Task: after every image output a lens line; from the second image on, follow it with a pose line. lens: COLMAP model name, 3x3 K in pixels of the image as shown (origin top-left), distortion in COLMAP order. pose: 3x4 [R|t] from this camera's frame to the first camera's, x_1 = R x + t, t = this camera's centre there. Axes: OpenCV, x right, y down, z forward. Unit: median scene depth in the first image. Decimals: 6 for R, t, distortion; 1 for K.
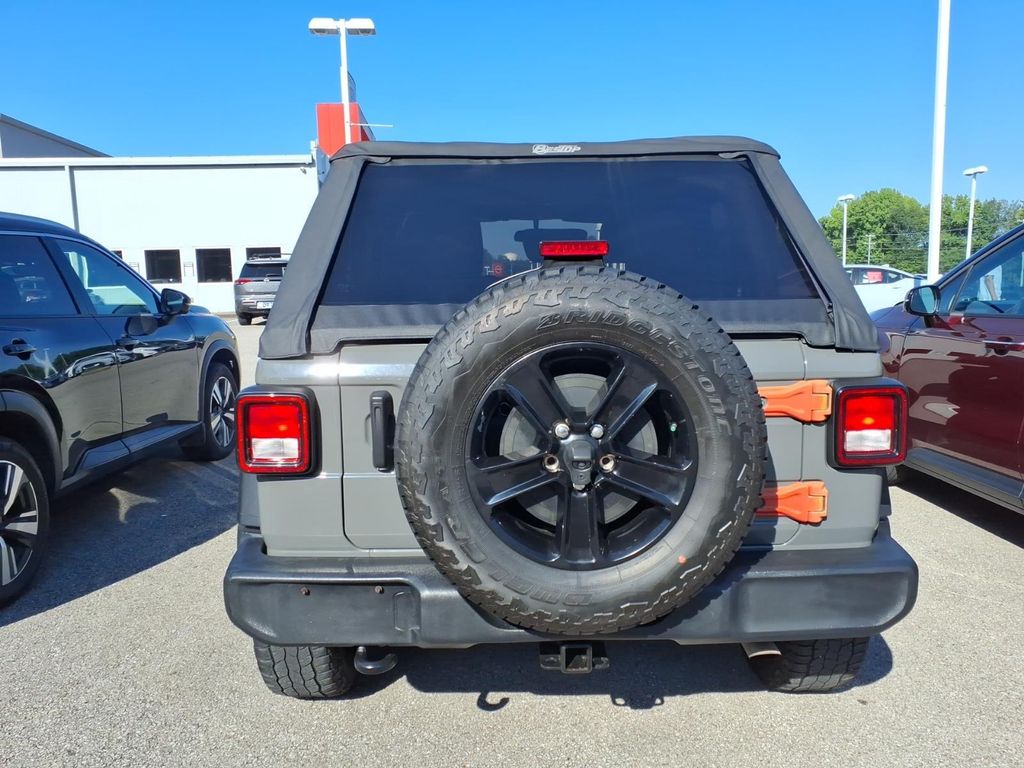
lens RADIAL K [[850.5, 0, 512.0], [0, 850.5, 385.8], [0, 0, 1]] dist [0.043255, -0.031759]
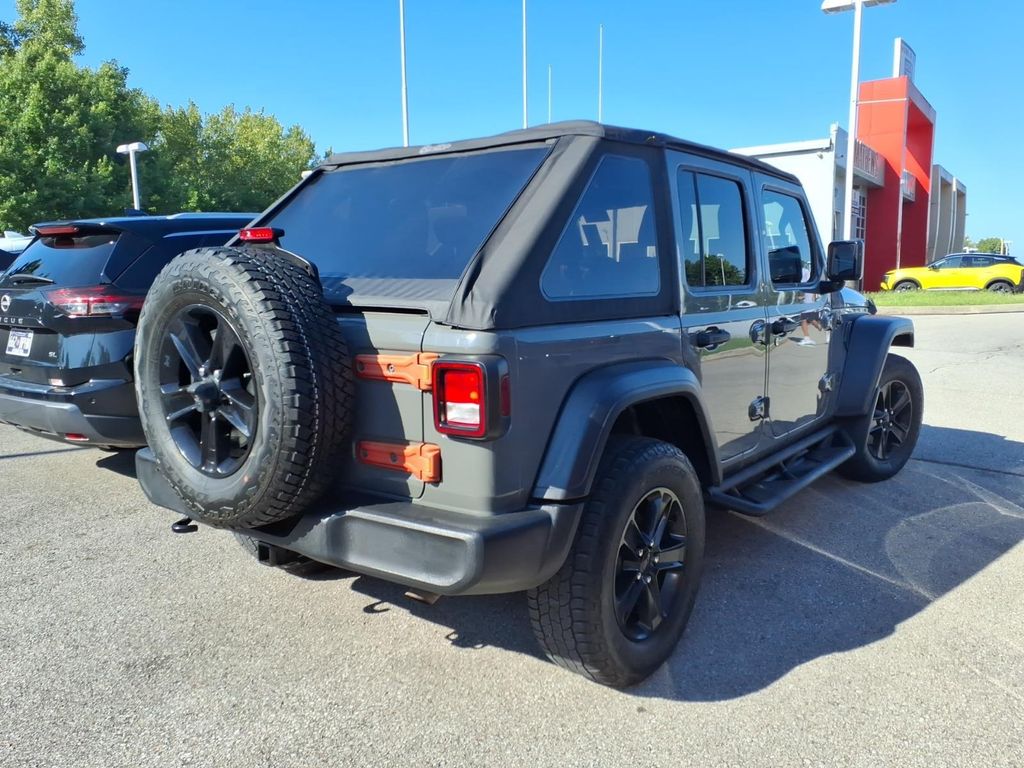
lens RADIAL K [[850.5, 0, 511.3], [0, 850.5, 387.0], [0, 0, 1]] dist [0.043255, -0.031759]
pose [[0.776812, 0.095472, -0.622453, 0.854208], [-0.086872, 0.995237, 0.044234, -0.015429], [0.623712, 0.019712, 0.781406, 0.160636]]
